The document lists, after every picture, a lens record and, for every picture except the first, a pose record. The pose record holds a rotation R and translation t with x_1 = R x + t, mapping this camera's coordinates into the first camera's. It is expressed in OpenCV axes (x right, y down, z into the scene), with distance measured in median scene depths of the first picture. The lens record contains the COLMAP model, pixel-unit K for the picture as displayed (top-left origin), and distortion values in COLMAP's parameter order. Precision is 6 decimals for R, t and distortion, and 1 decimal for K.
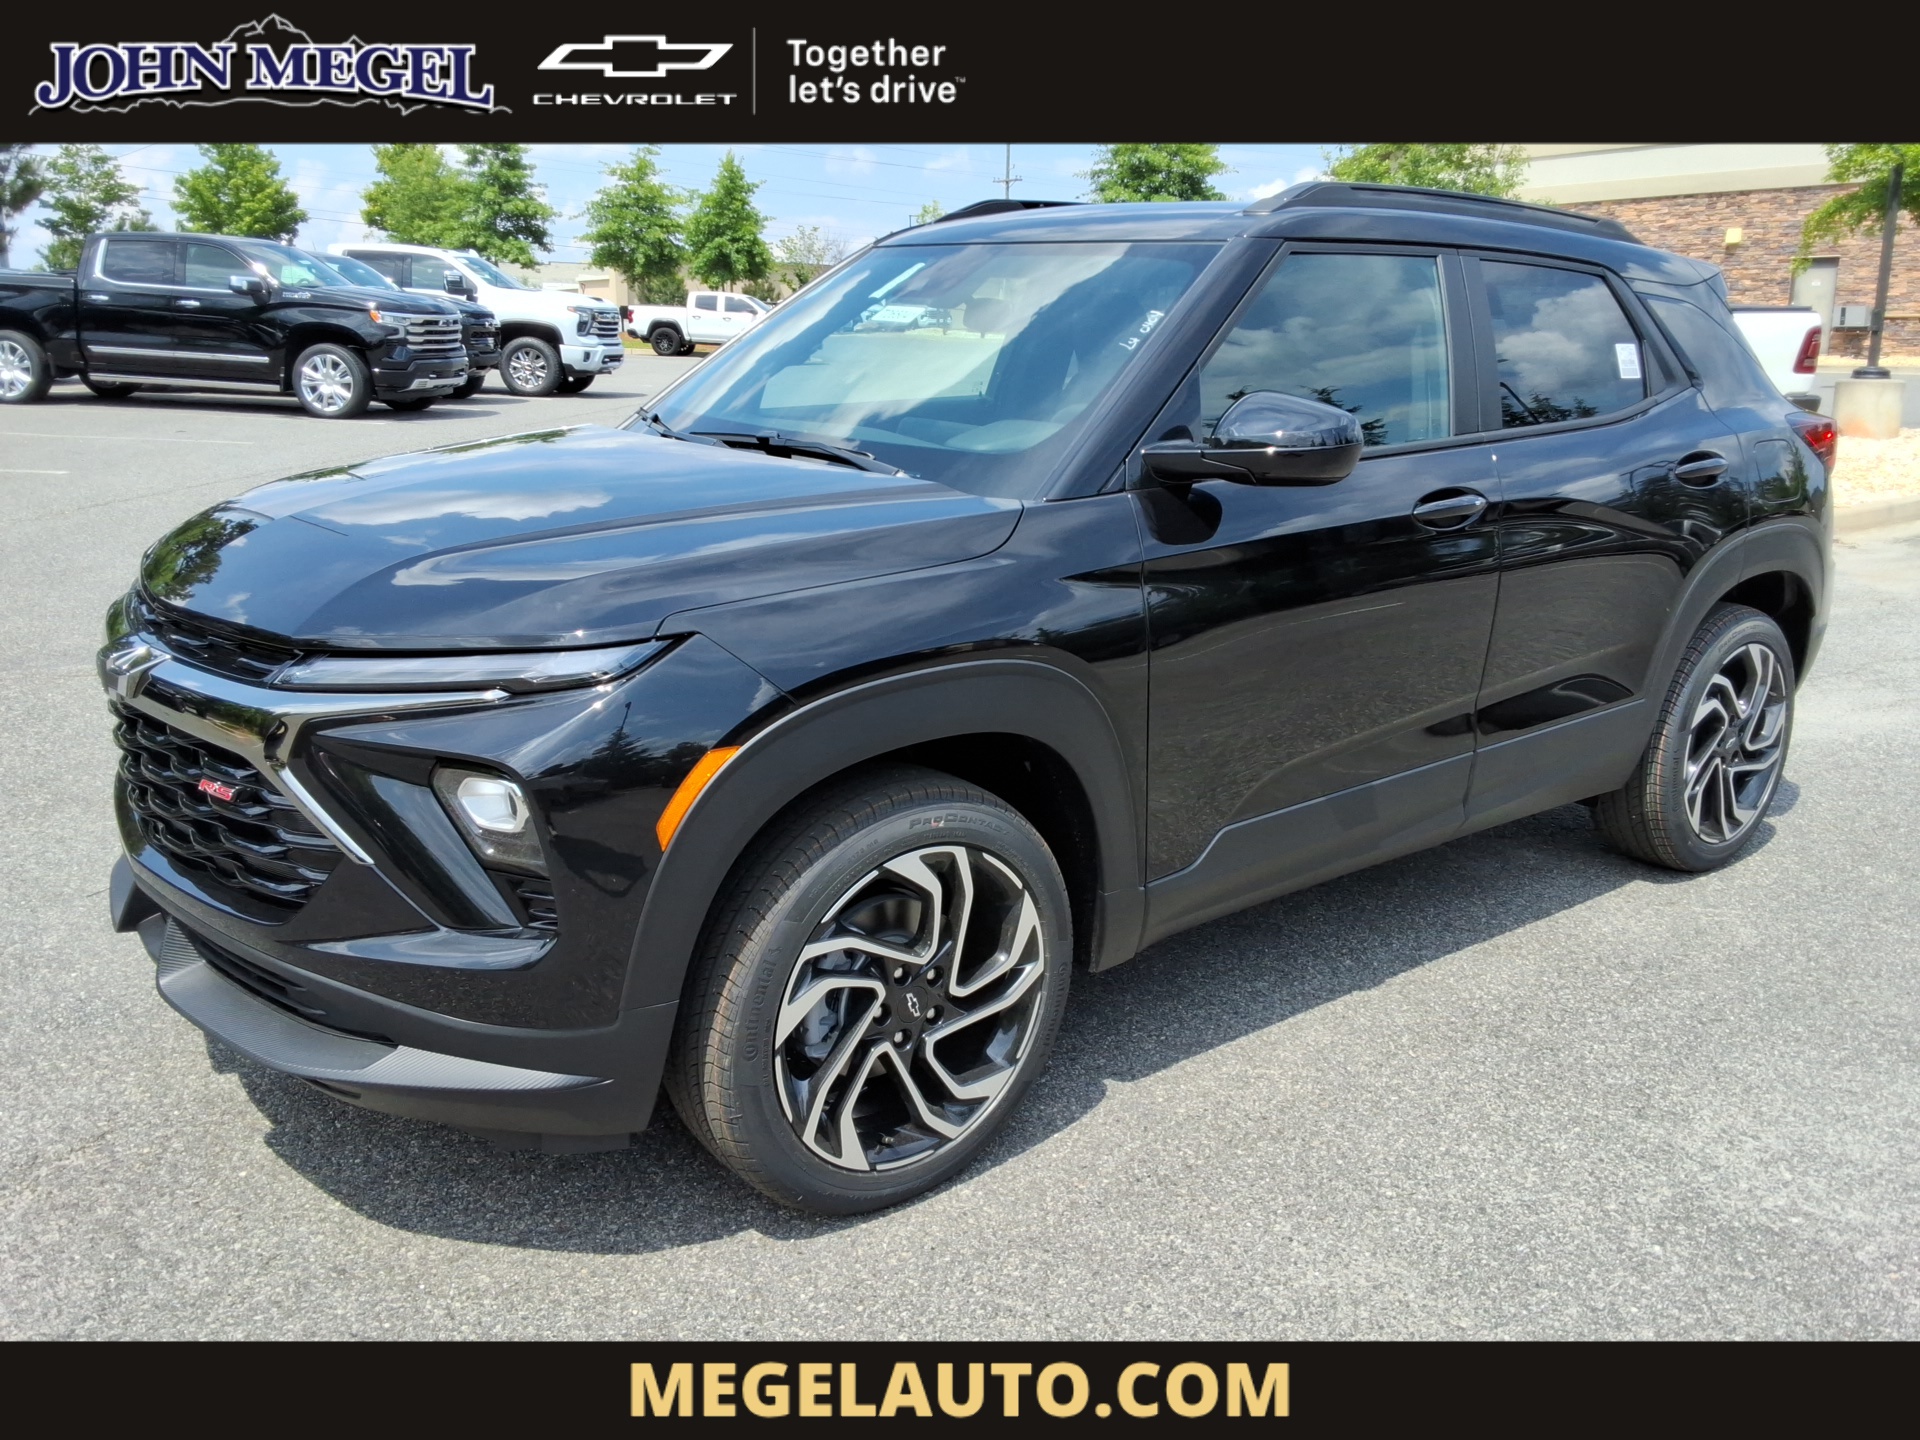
lens RADIAL K [[1549.2, 0, 977.7], [0, 1549.2, 692.6], [0, 0, 1]] dist [0.118197, -0.189671]
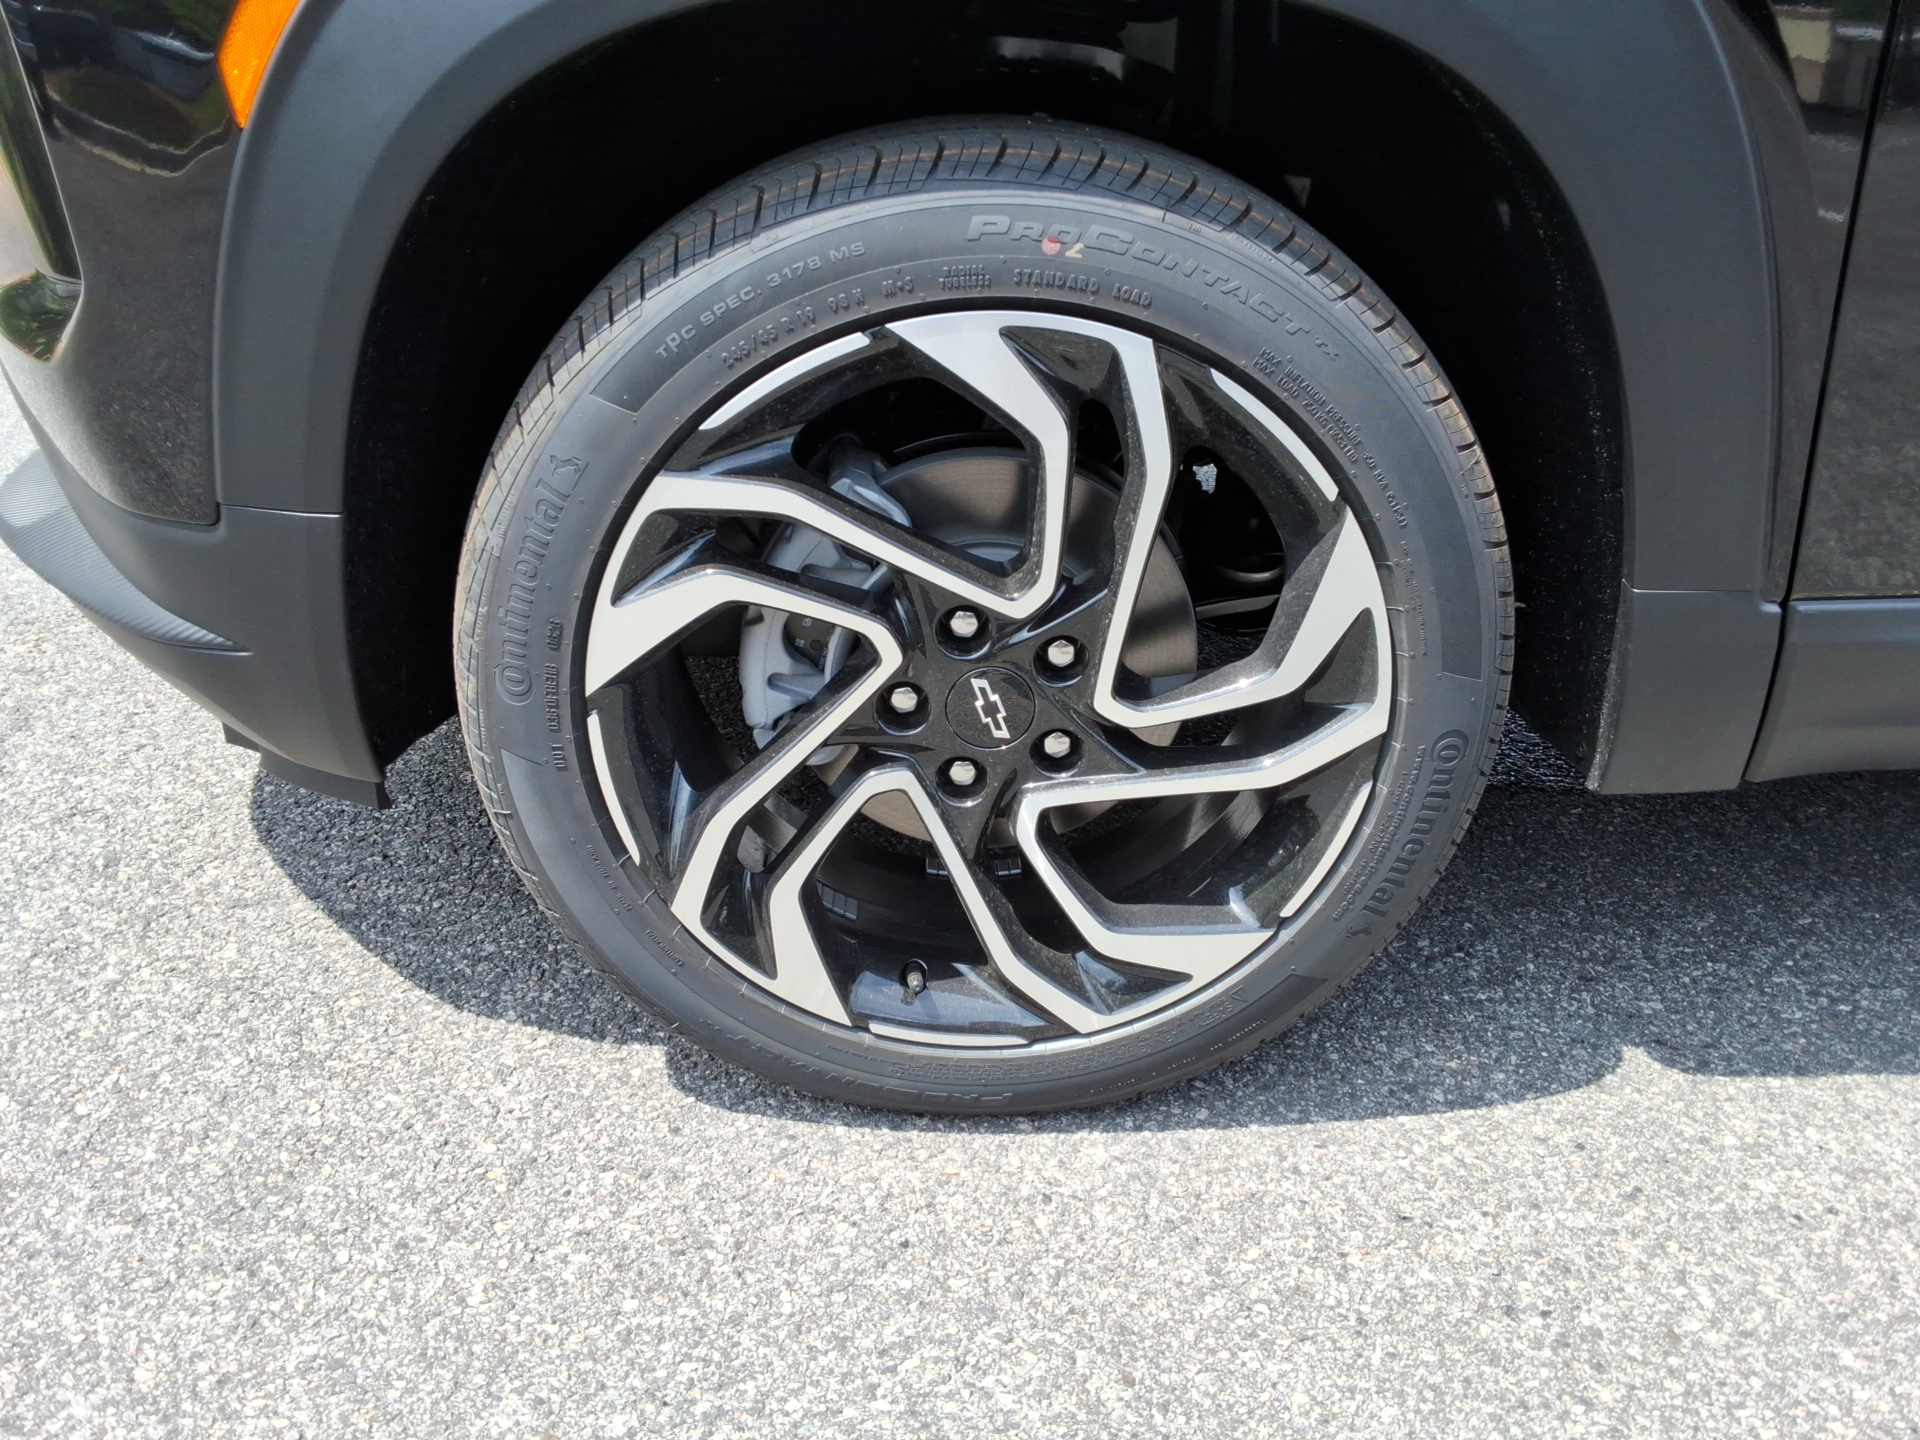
lens RADIAL K [[1549.2, 0, 977.7], [0, 1549.2, 692.6], [0, 0, 1]] dist [0.118197, -0.189671]
pose [[0.792440, 0.249868, -0.556421, 0.185521], [-0.160223, 0.965479, 0.205376, 0.108573], [0.588529, -0.073597, 0.805119, 0.646004]]
